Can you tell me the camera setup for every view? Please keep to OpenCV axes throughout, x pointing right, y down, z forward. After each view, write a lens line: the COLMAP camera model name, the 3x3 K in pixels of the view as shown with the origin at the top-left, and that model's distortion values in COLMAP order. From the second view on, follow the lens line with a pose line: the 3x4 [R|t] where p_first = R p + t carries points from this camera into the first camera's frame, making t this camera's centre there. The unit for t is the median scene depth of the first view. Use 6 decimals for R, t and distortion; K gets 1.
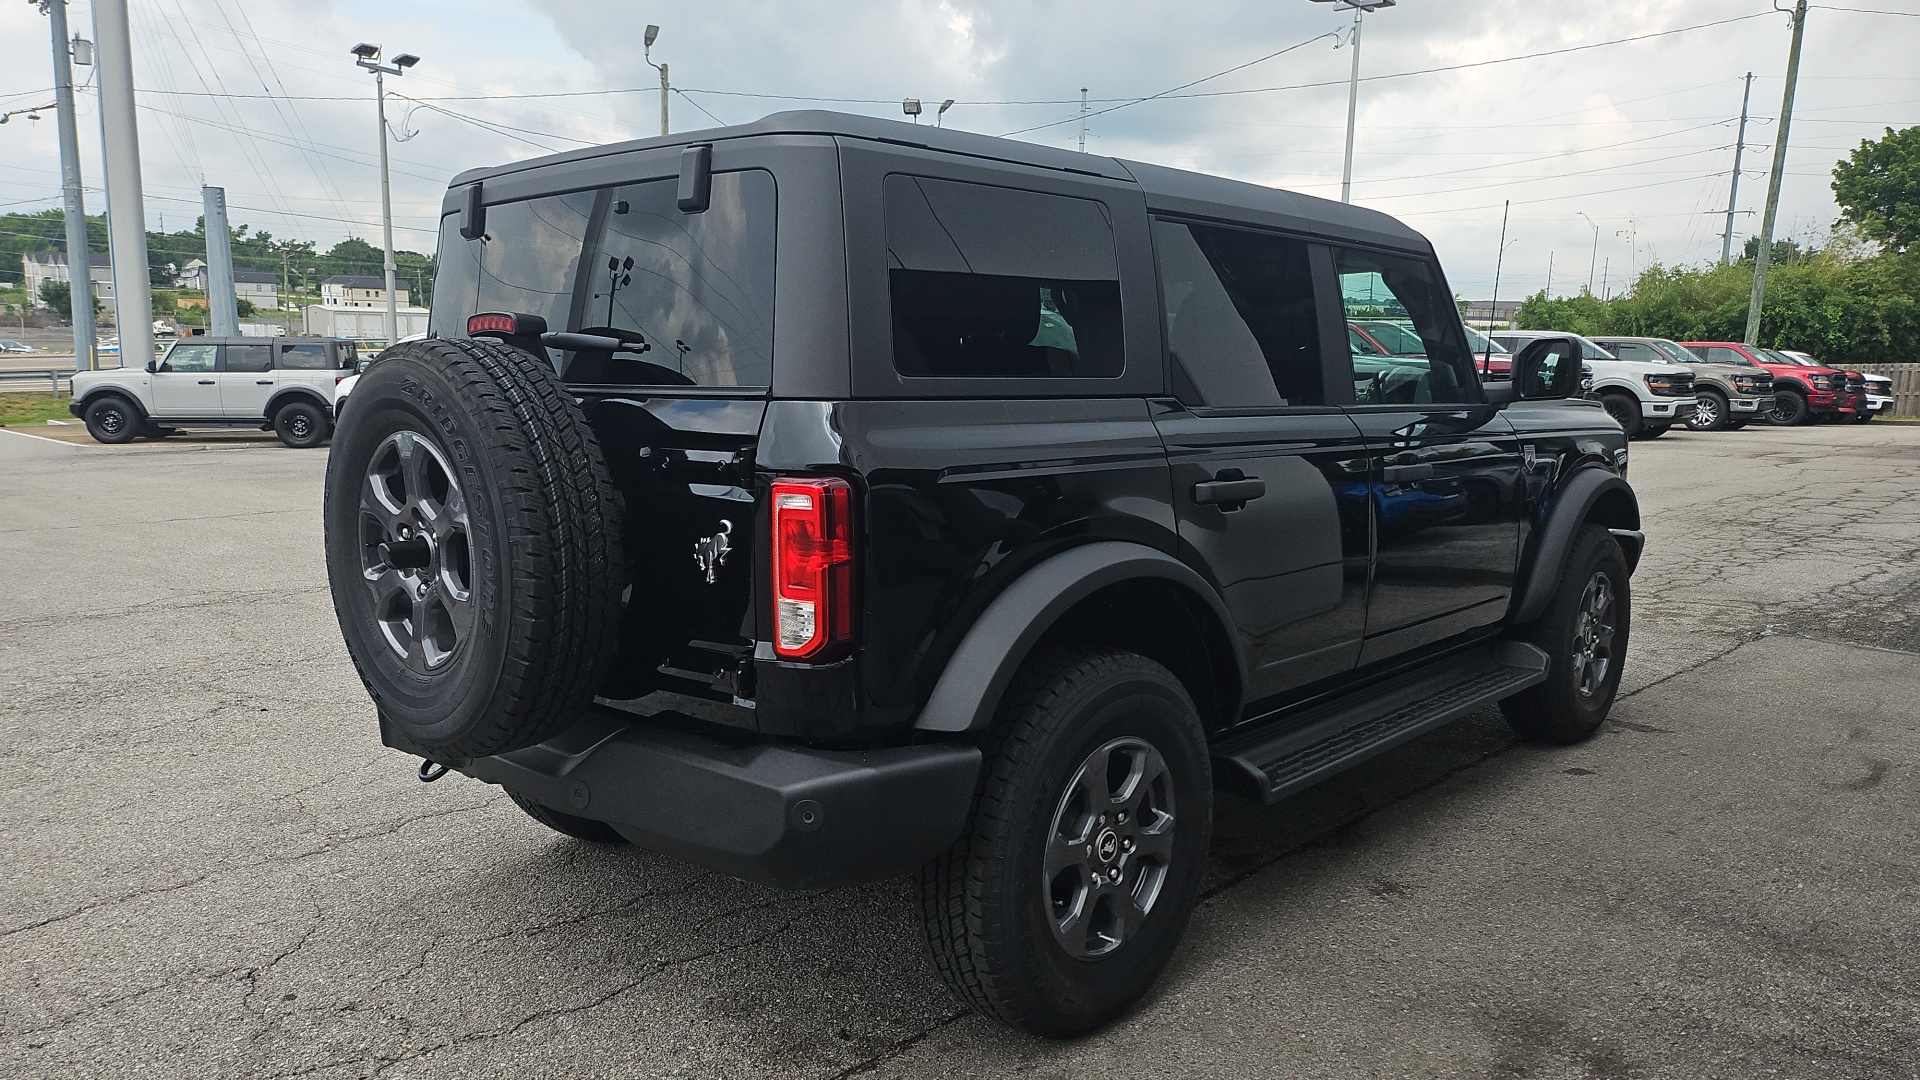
lens RADIAL K [[1356.0, 0, 954.5], [0, 1356.0, 553.8], [0, 0, 1]] dist [0.055478, -0.050280]
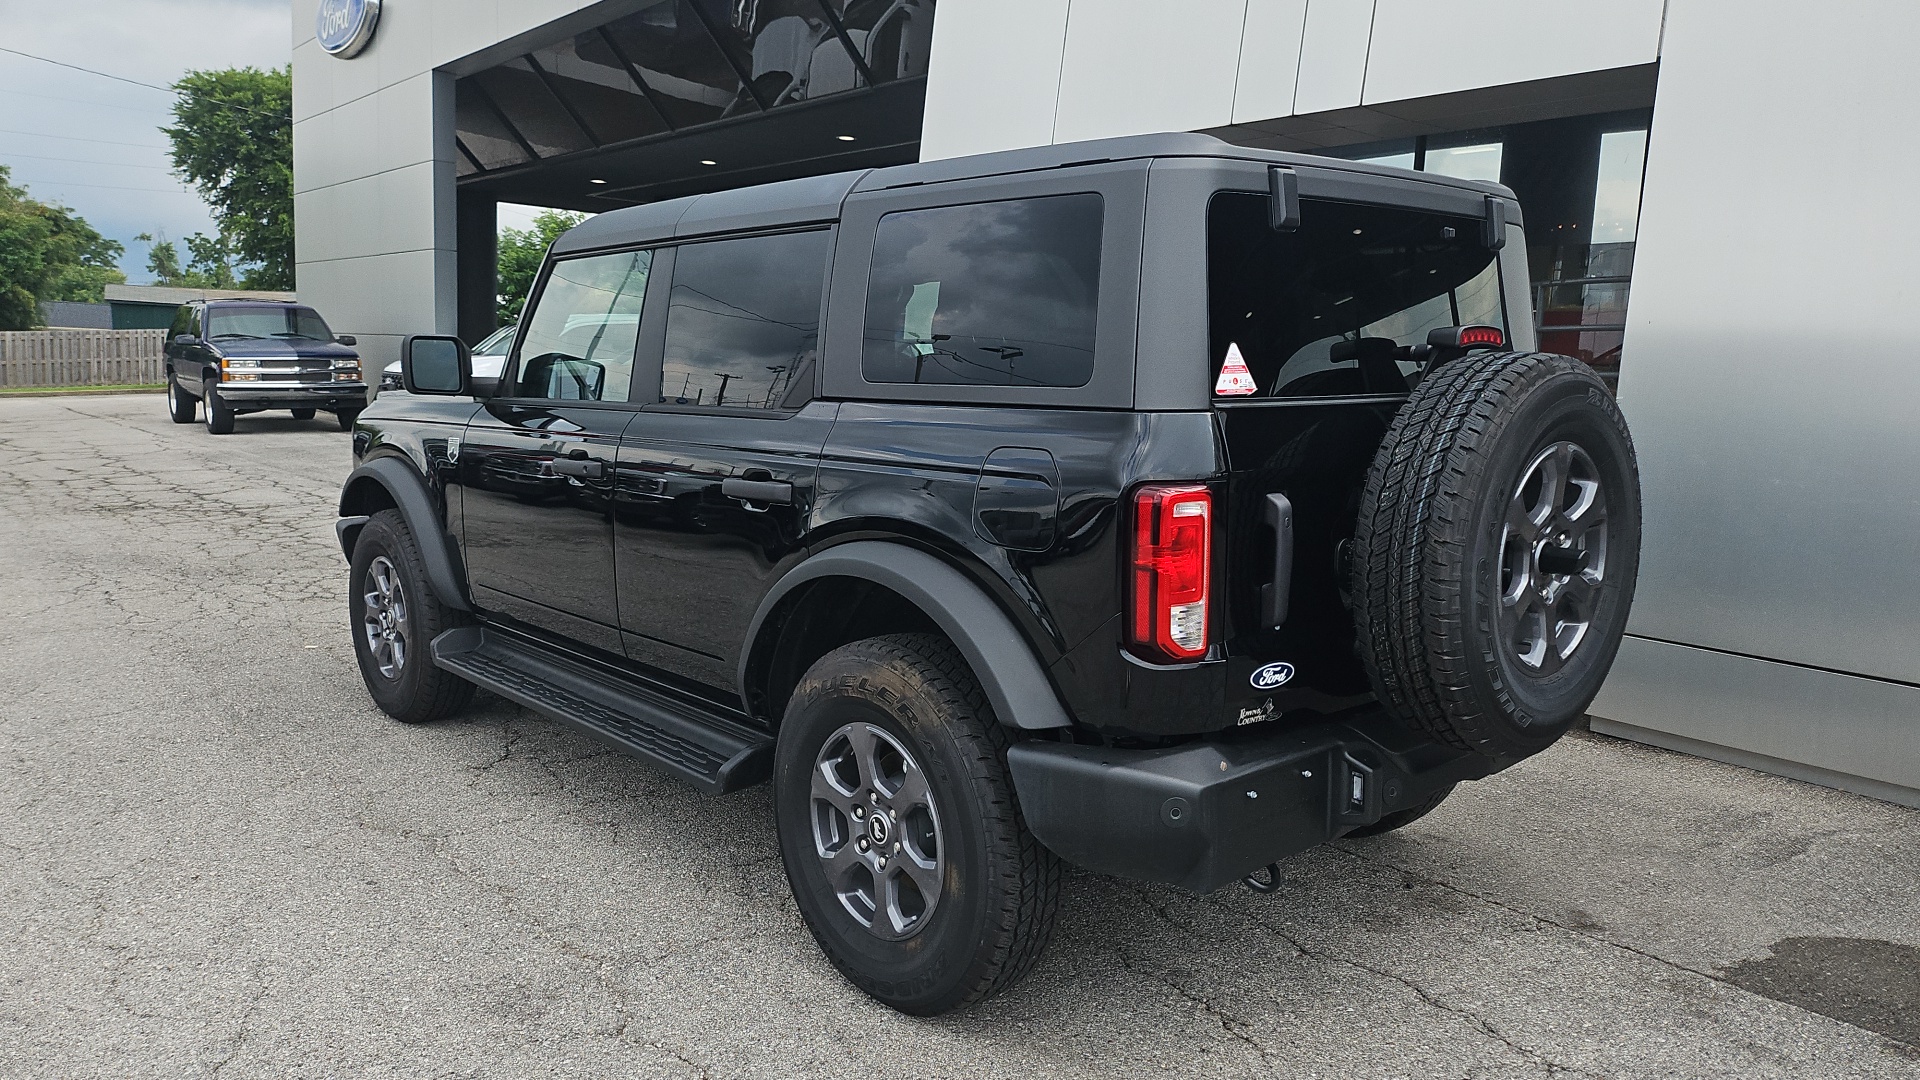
lens RADIAL K [[1356.0, 0, 966.6], [0, 1356.0, 530.9], [0, 0, 1]] dist [0.055478, -0.050280]
pose [[0.098926, -0.136829, 0.985643, -1.406052], [0.133129, 0.983417, 0.123159, -0.201272], [-0.986149, 0.119034, 0.115501, 1.271318]]
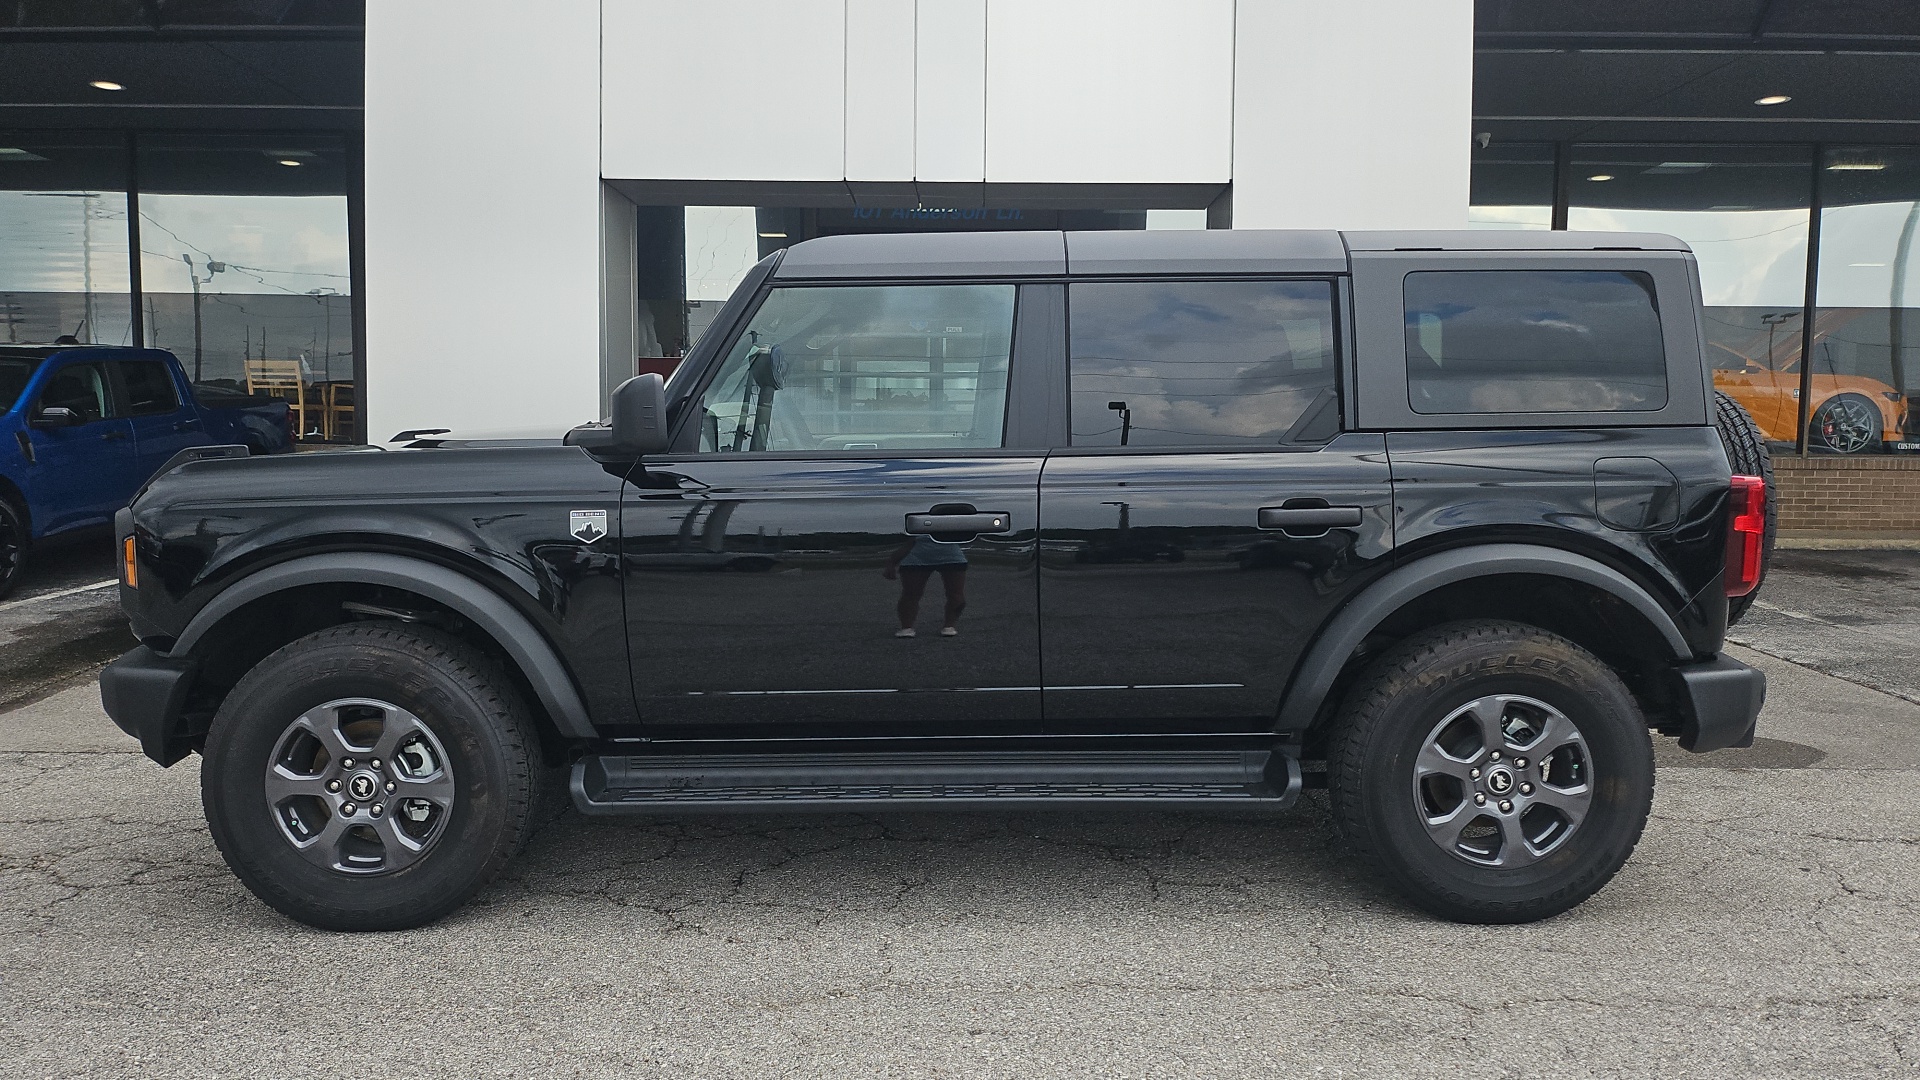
lens RADIAL K [[1356.0, 0, 965.8], [0, 1356.0, 549.0], [0, 0, 1]] dist [0.055478, -0.050280]
pose [[-0.693715, -0.085643, 0.715140, -0.943989], [0.098769, 0.972214, 0.212239, -0.392890], [-0.713445, 0.217867, -0.665980, 2.695458]]
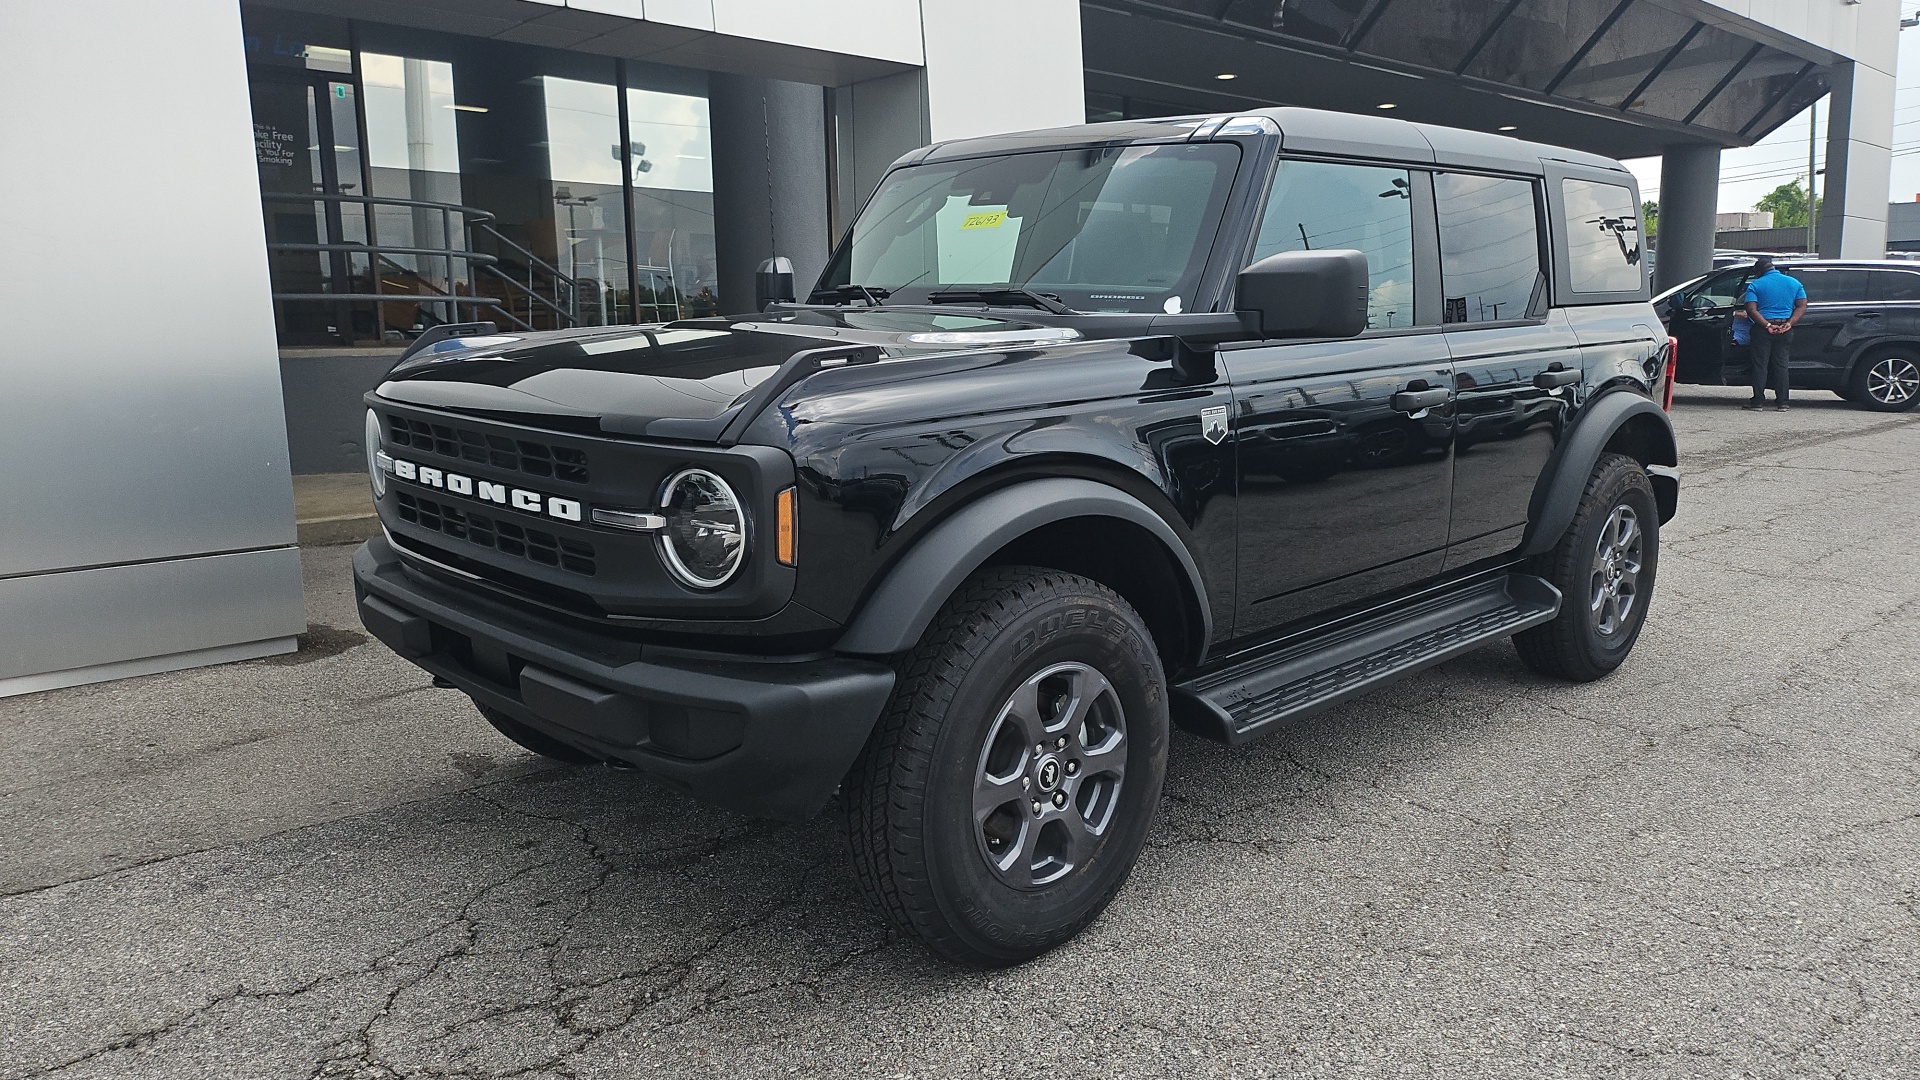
lens RADIAL K [[1356.0, 0, 968.5], [0, 1356.0, 543.4], [0, 0, 1]] dist [0.055478, -0.050280]
pose [[-0.998986, -0.016862, 0.041740, 0.380741], [-0.002468, 0.946314, 0.323239, -0.447118], [-0.044949, 0.322808, -0.945396, 3.194997]]
